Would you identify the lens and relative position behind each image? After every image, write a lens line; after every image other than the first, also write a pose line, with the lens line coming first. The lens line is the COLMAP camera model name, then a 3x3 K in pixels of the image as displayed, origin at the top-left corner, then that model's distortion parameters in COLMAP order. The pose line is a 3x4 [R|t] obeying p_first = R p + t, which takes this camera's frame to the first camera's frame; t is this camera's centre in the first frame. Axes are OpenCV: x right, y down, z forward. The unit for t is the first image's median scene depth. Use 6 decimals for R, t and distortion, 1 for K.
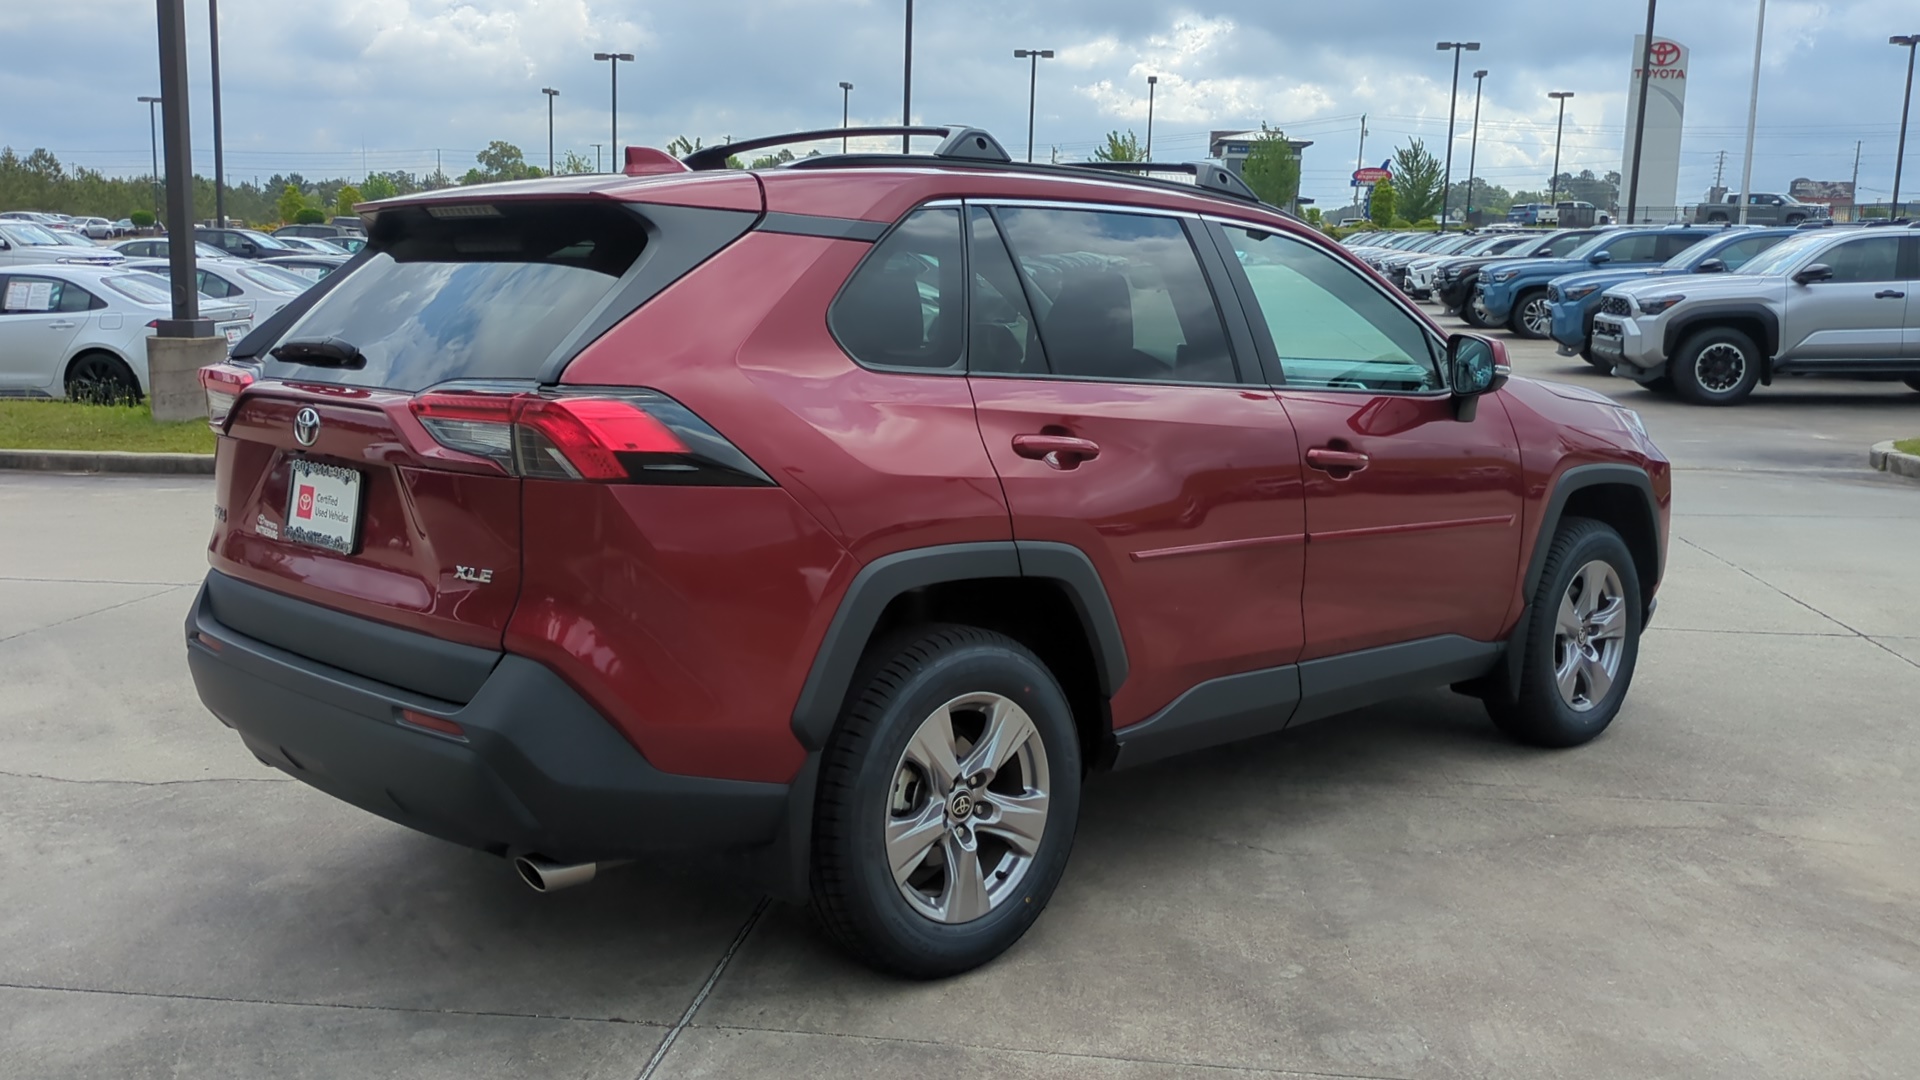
lens RADIAL K [[1765.3, 0, 955.6], [0, 1765.3, 517.1], [0, 0, 1]] dist [0.068190, -0.103173]
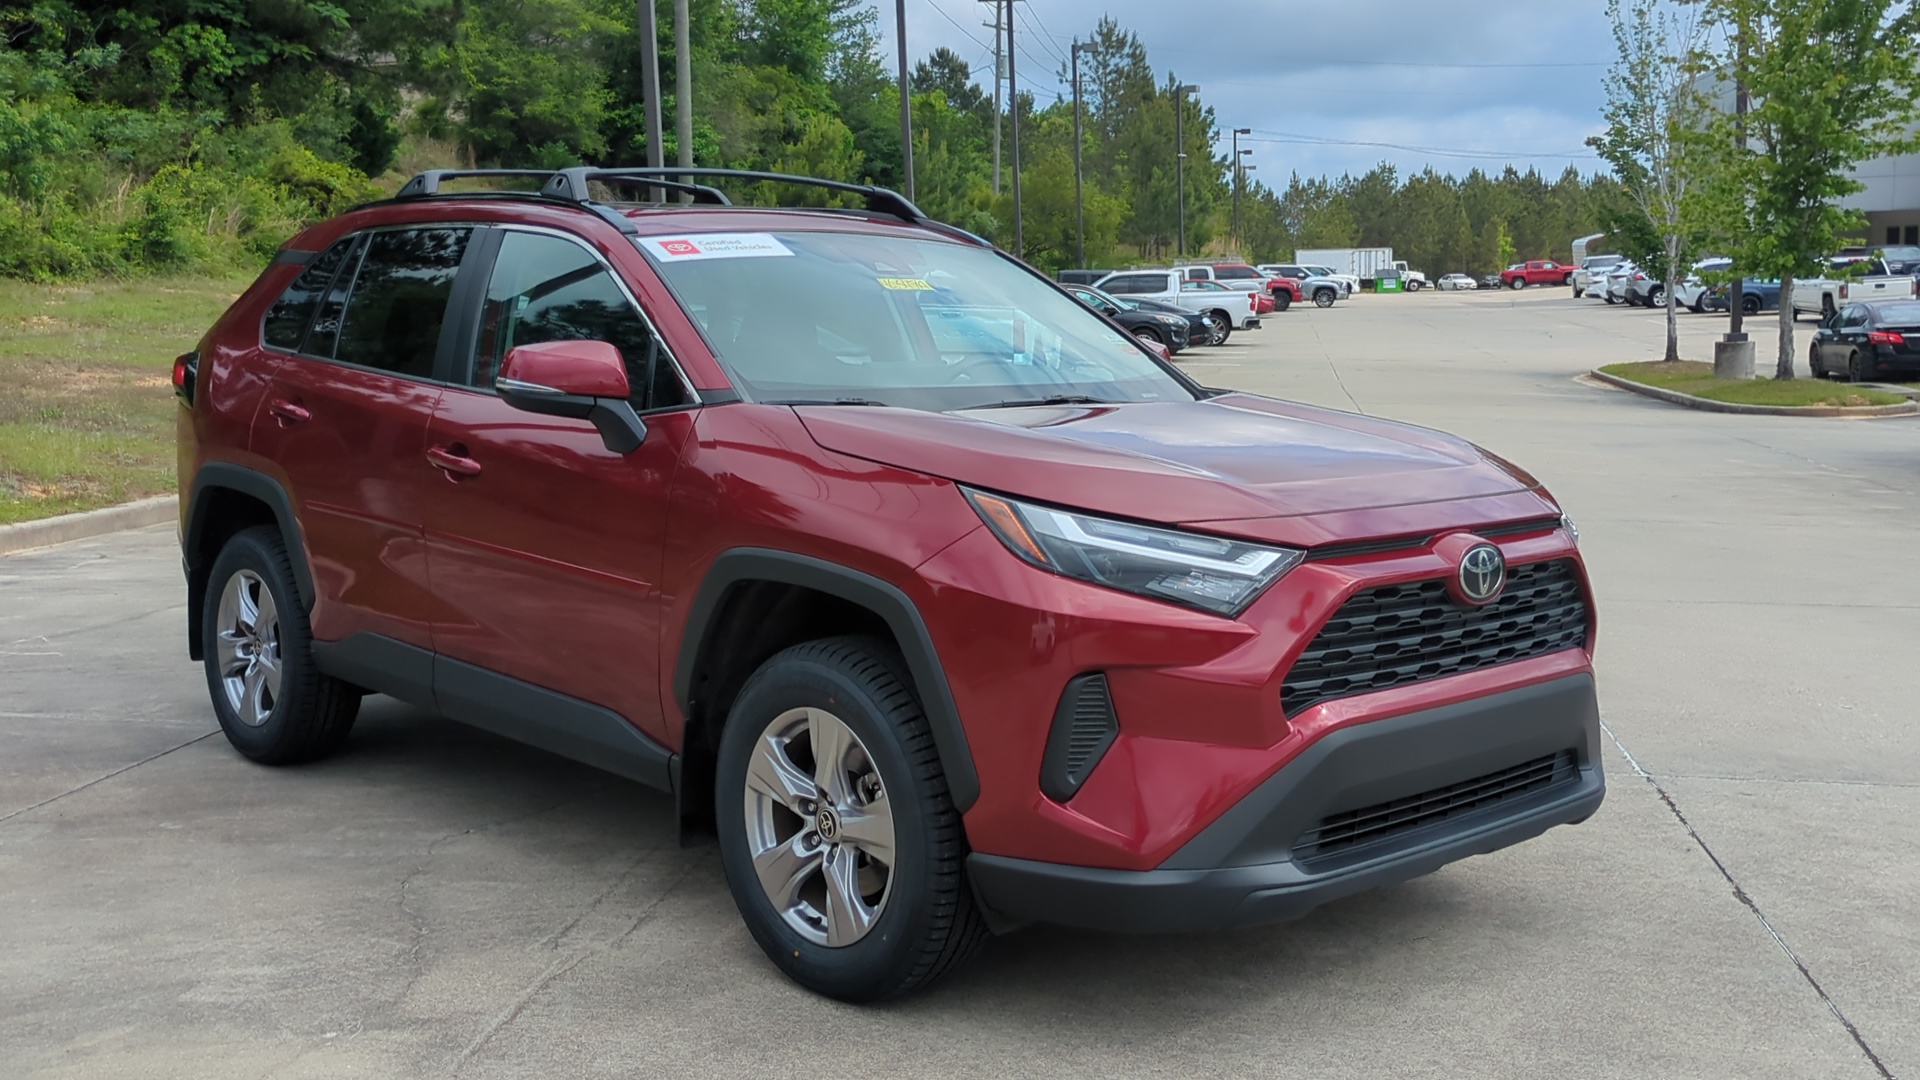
lens RADIAL K [[1909.0, 0, 955.8], [0, 1909.0, 517.1], [0, 0, 1]] dist [0.056800, -0.034349]
pose [[-0.022583, 0.097543, -0.994975, 1.282799], [-0.132930, 0.986099, 0.099690, -0.147079], [0.990868, 0.134513, -0.009303, 1.296899]]
